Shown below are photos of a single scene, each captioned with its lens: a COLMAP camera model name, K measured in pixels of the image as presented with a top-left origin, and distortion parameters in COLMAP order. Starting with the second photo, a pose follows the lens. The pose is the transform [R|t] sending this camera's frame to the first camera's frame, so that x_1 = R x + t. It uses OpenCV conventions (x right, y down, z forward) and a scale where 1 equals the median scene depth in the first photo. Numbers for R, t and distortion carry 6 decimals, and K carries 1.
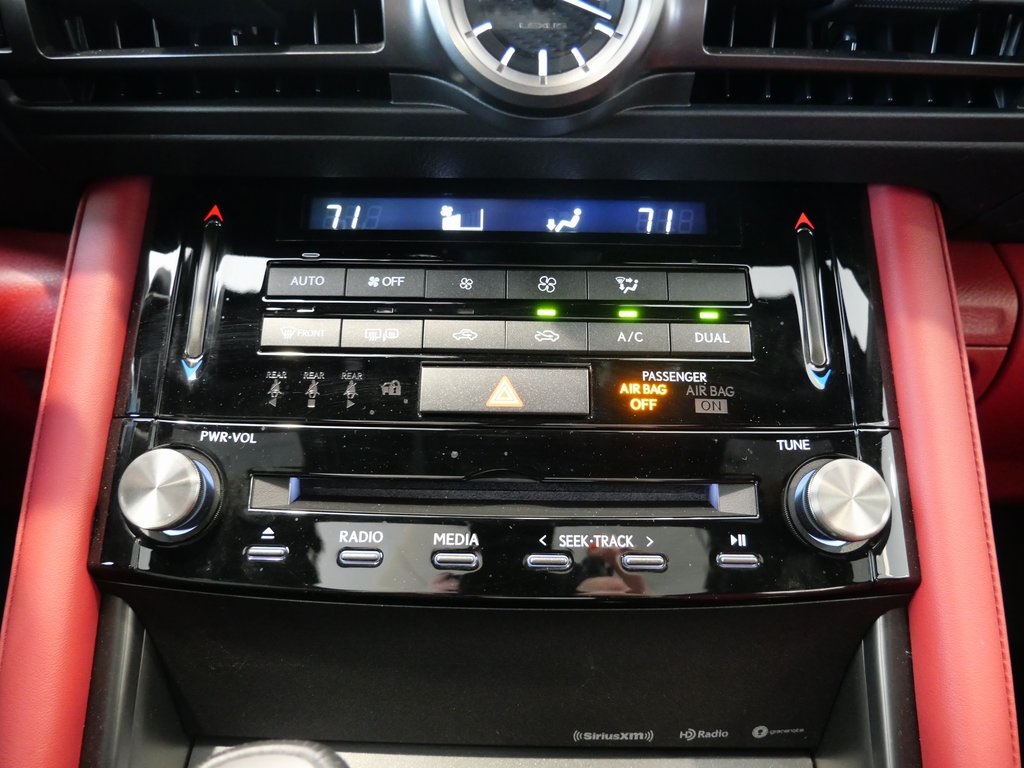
lens RADIAL K [[754.8, 0, 512.8], [0, 754.8, 385.3], [0, 0, 1]] dist [-0.034072, -0.002283]
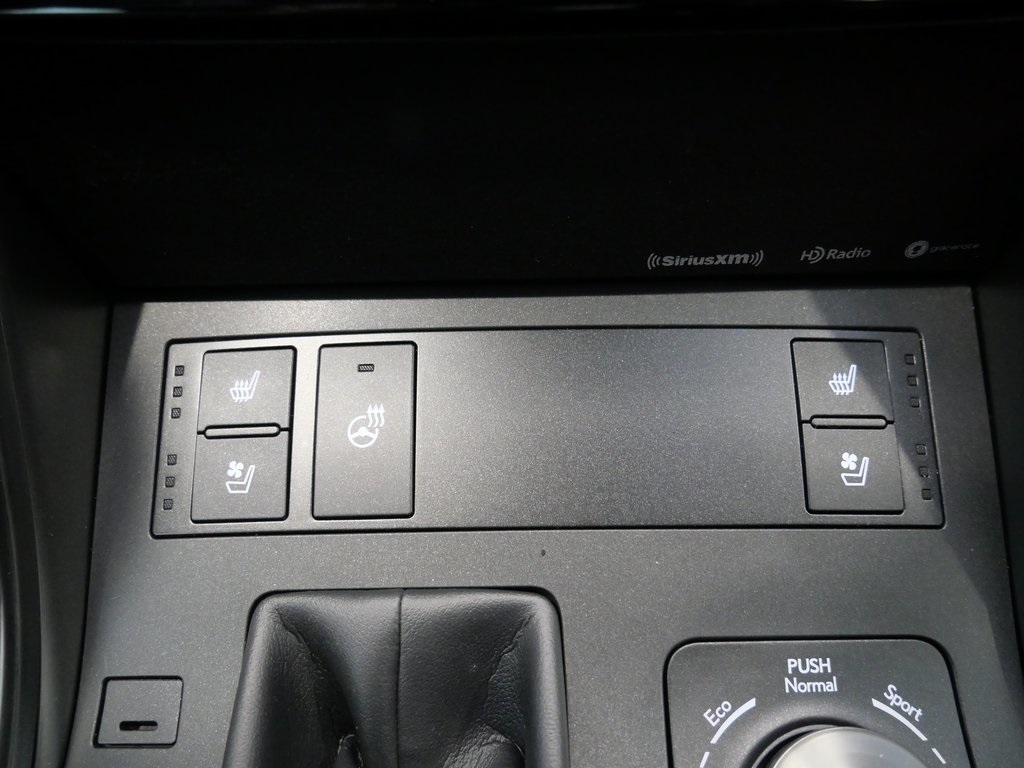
lens RADIAL K [[754.8, 0, 512.6], [0, 754.8, 392.0], [0, 0, 1]] dist [-0.034072, -0.002283]
pose [[0.999312, -0.036771, -0.004774, -0.044065], [0.034211, 0.864678, 0.501160, 0.223950], [-0.014301, -0.500978, 0.865342, 0.348439]]
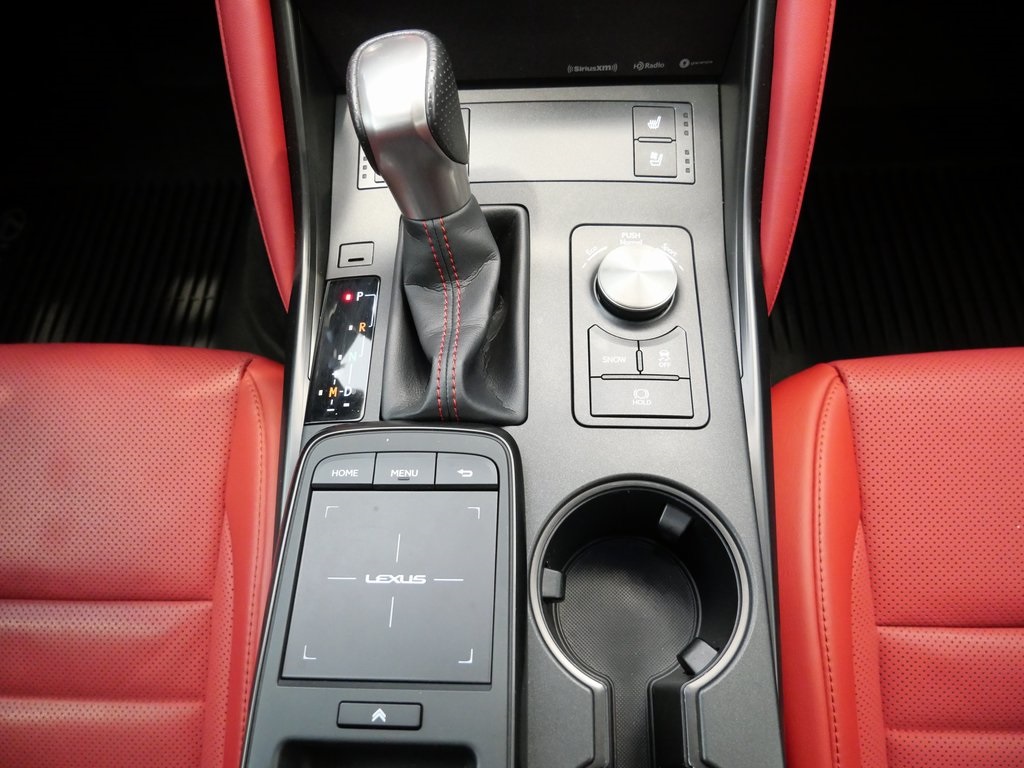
lens RADIAL K [[754.8, 0, 508.8], [0, 754.8, 388.1], [0, 0, 1]] dist [-0.034072, -0.002283]
pose [[0.998369, -0.024668, -0.051486, 0.020399], [0.049002, 0.832997, 0.551103, 0.143504], [0.029293, -0.552727, 0.832847, -0.748153]]
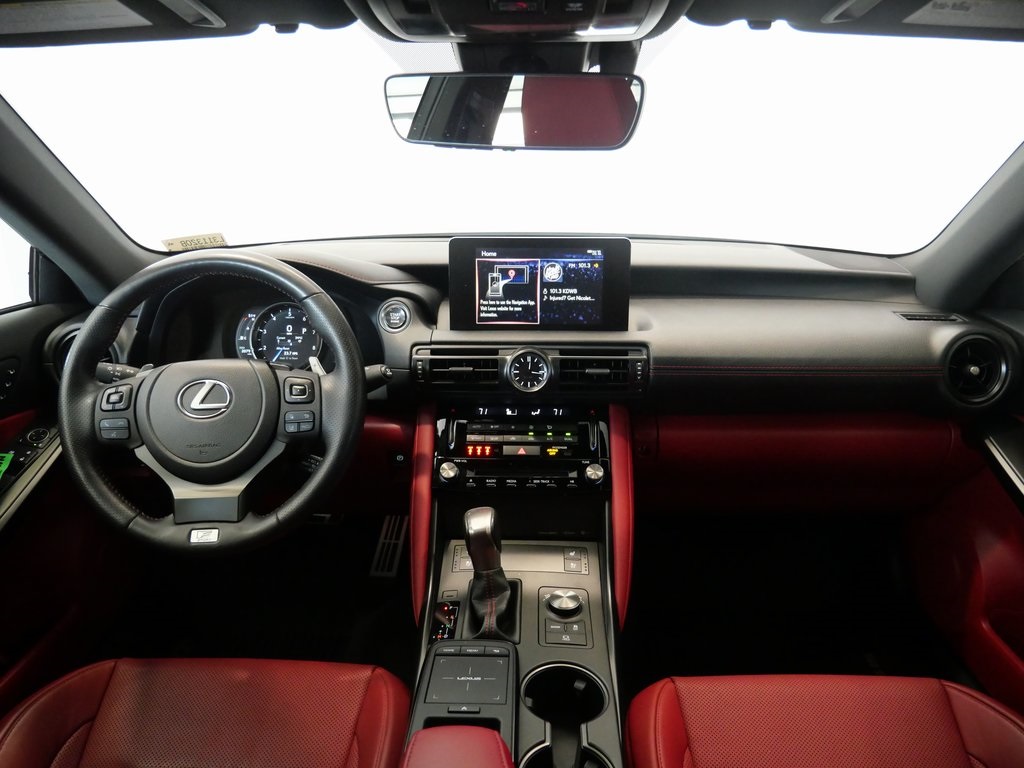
lens RADIAL K [[754.8, 0, 504.5], [0, 754.8, 382.0], [0, 0, 1]] dist [-0.034072, -0.002283]
pose [[0.999714, -0.004604, -0.023466, -0.005209], [-0.000169, 0.979908, -0.199451, 0.488979], [0.023913, 0.199398, 0.979627, -3.389984]]
